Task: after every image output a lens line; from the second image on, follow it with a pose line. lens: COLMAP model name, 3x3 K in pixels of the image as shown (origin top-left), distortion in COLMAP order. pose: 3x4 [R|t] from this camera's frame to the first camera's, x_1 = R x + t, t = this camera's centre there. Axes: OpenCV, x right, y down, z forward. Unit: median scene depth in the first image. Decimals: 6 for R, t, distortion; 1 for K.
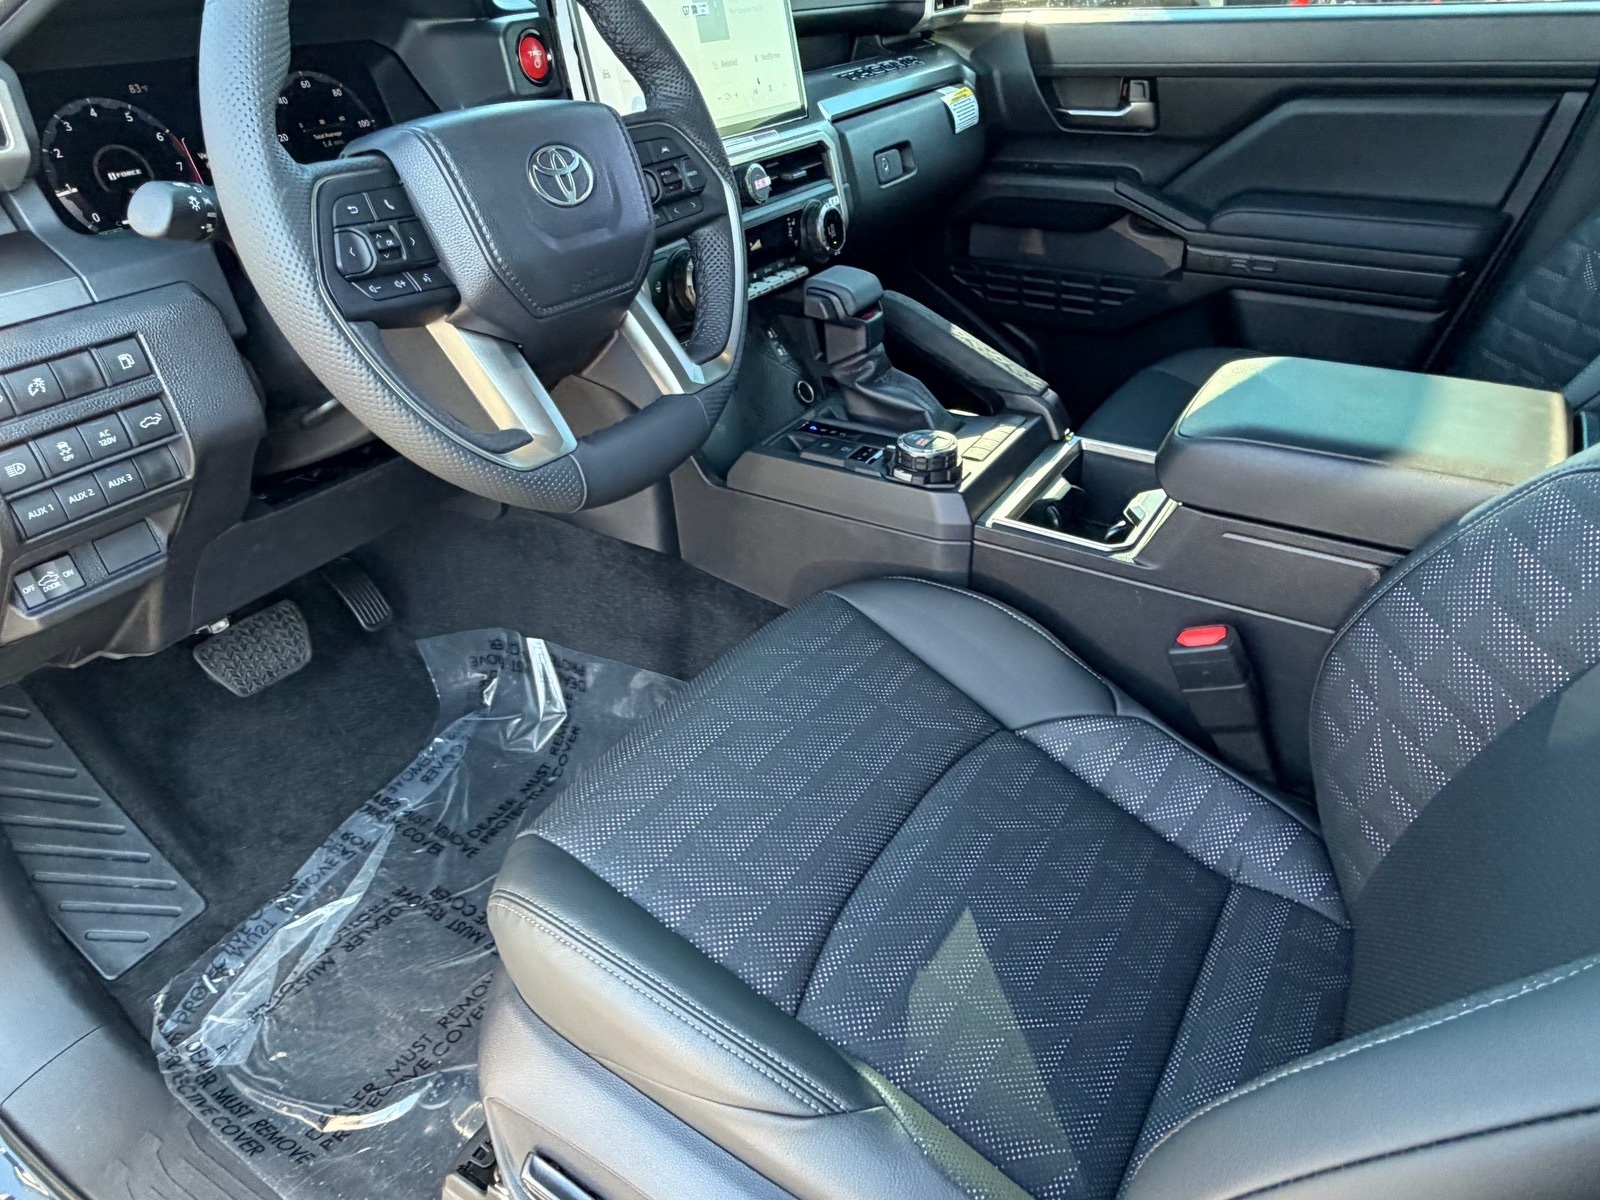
lens RADIAL K [[1109.6, 0, 778.7], [0, 1109.6, 608.9], [0, 0, 1]] dist [0.000468, 0.000409]
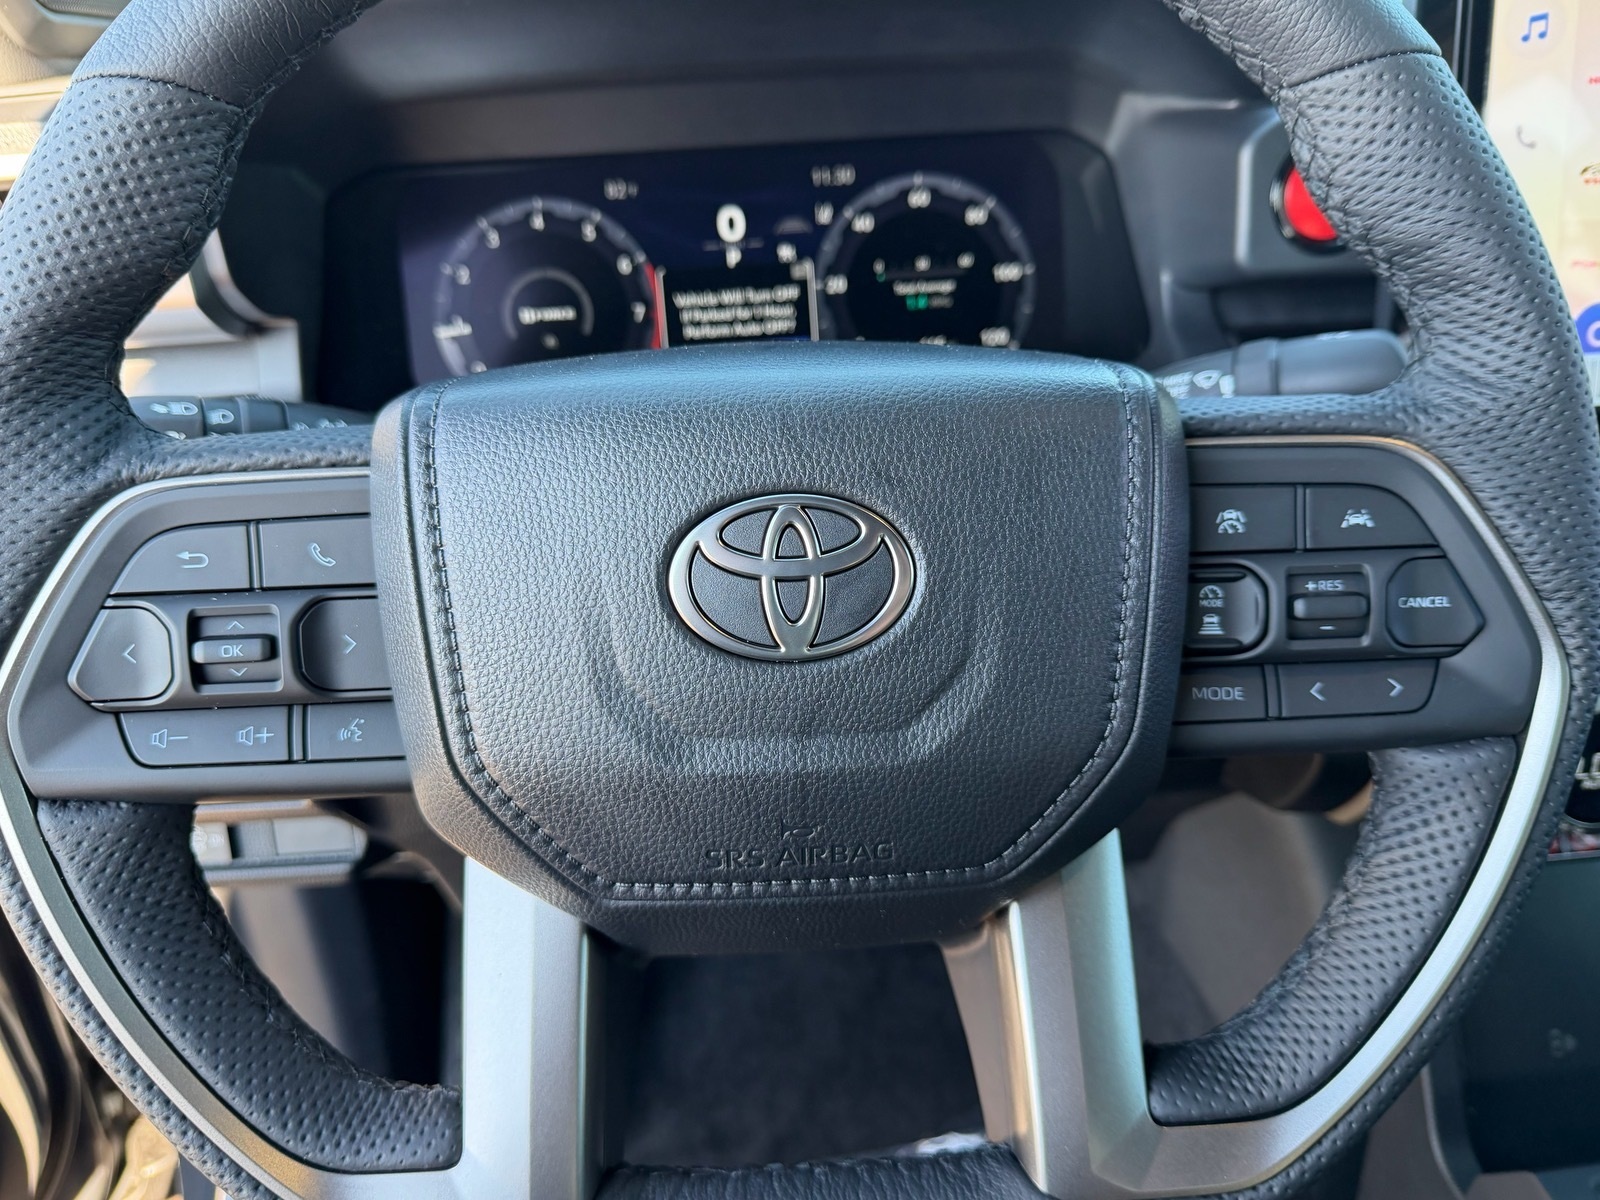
lens RADIAL K [[1197.4, 0, 800.4], [0, 1197.4, 595.4], [0, 0, 1]] dist [-0.013161, -0.008198]
pose [[0.576703, 0.354170, -0.736191, 0.059489], [-0.394148, 0.909948, 0.129003, -0.294077], [0.715585, 0.215772, 0.664365, 0.506517]]
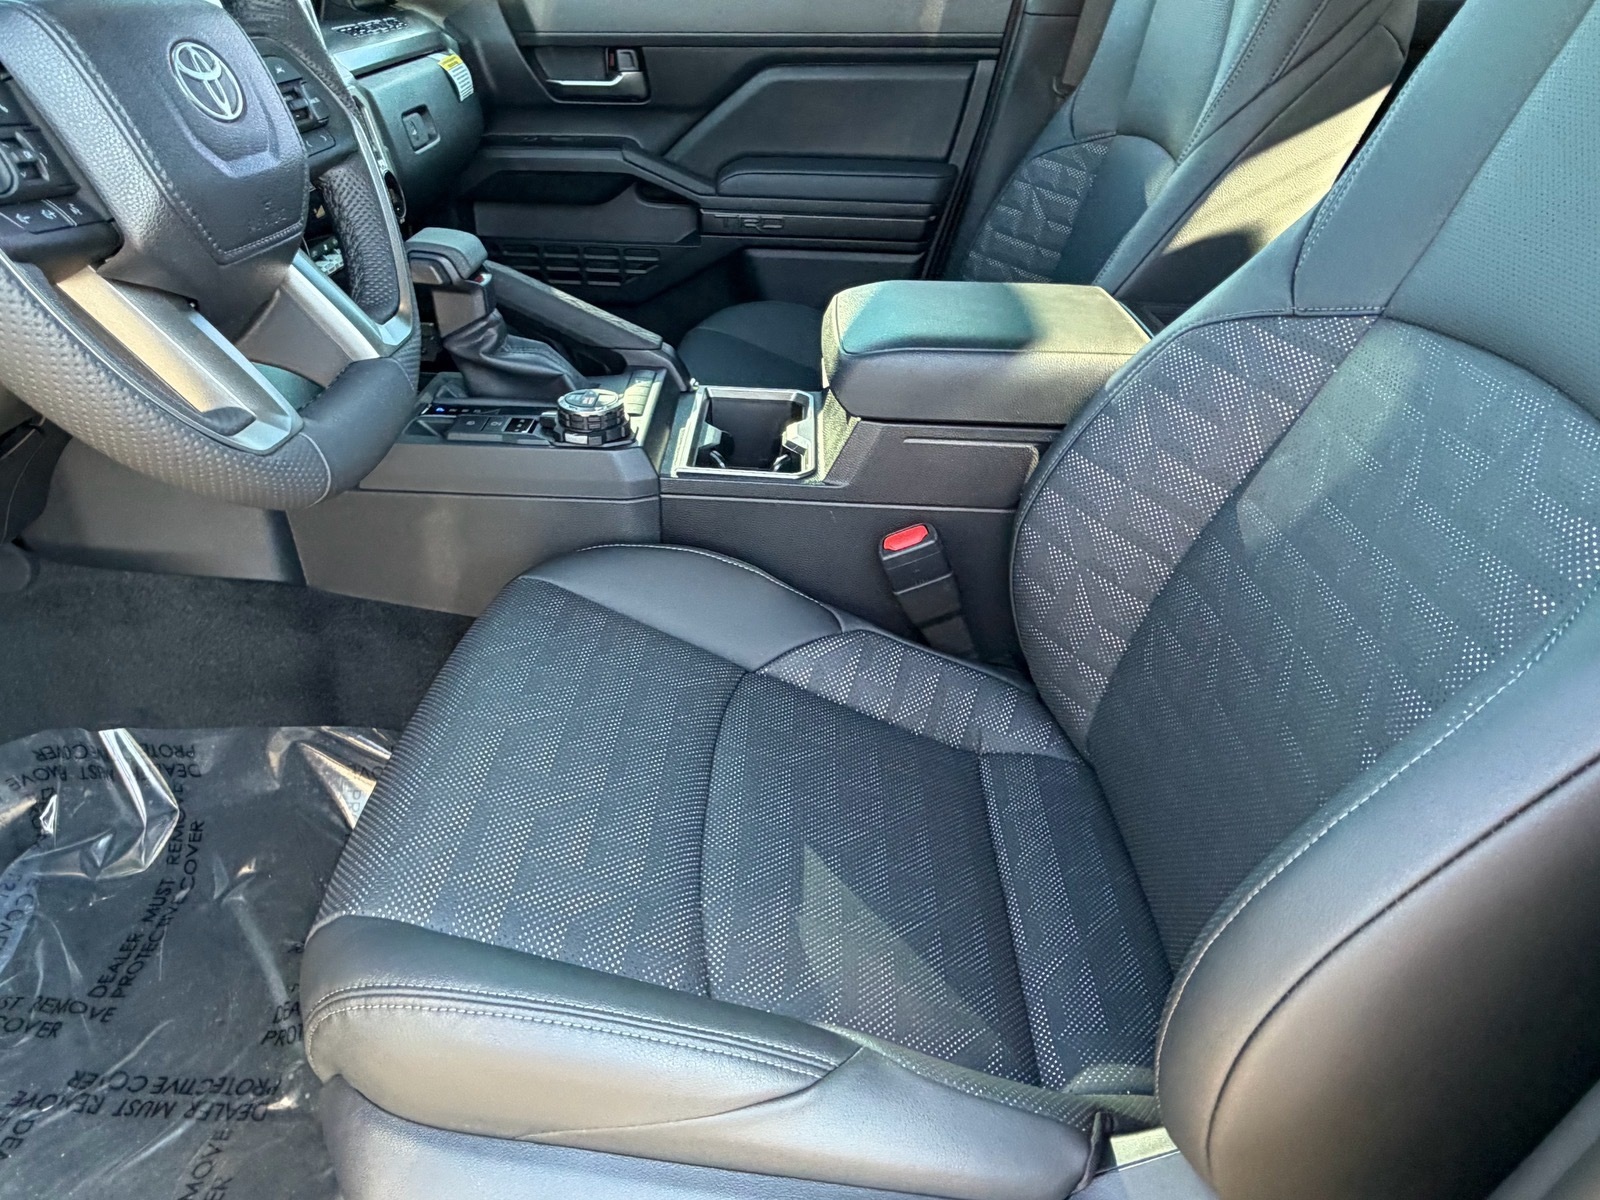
lens RADIAL K [[1109.6, 0, 777.5], [0, 1109.6, 608.3], [0, 0, 1]] dist [0.000468, 0.000409]
pose [[0.863916, -0.212373, 0.456670, -0.192617], [0.218273, 0.975046, 0.040520, 0.017531], [-0.453880, 0.064672, 0.888713, 0.101071]]
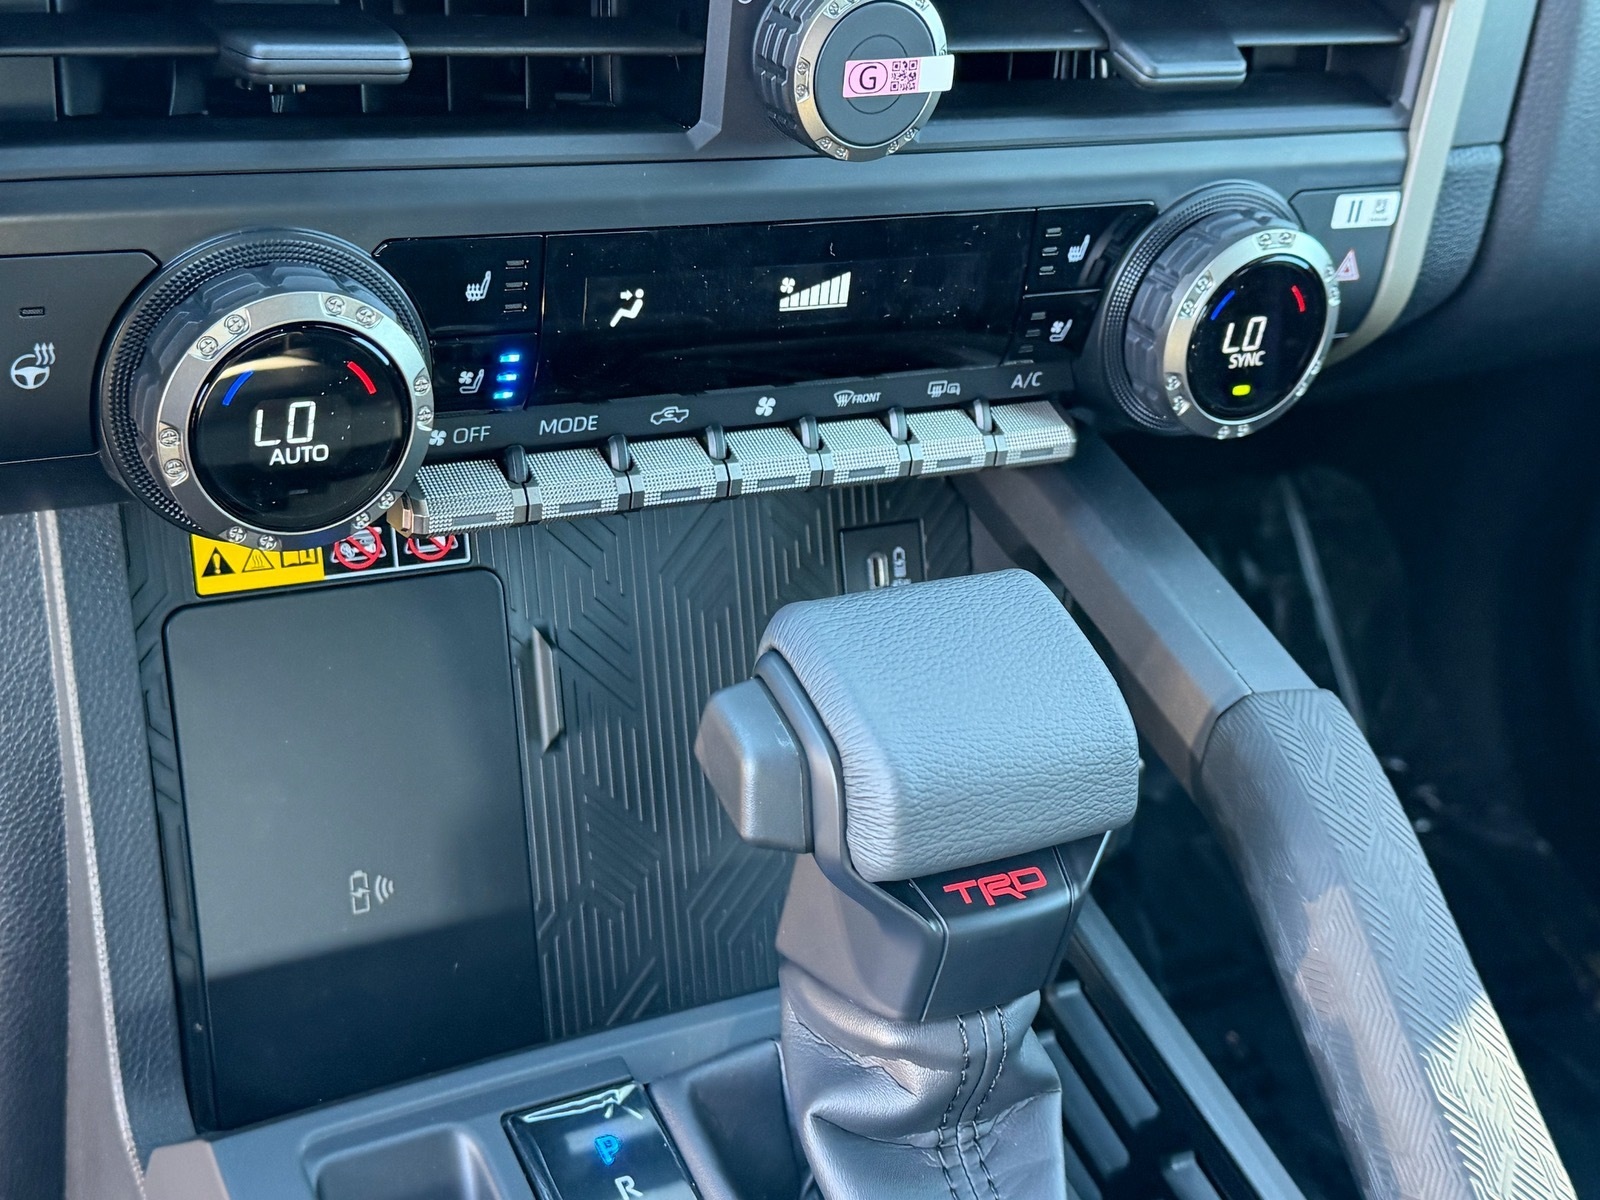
lens RADIAL K [[2197.3, 0, 820.8], [0, 2197.3, 608.5], [0, 0, 1]] dist [0.117116, 0.000000]
pose [[0.829079, 0.490273, -0.268814, 0.147680], [-0.469657, 0.871519, 0.140989, -0.373355], [0.303400, 0.009360, 0.952817, 0.635973]]
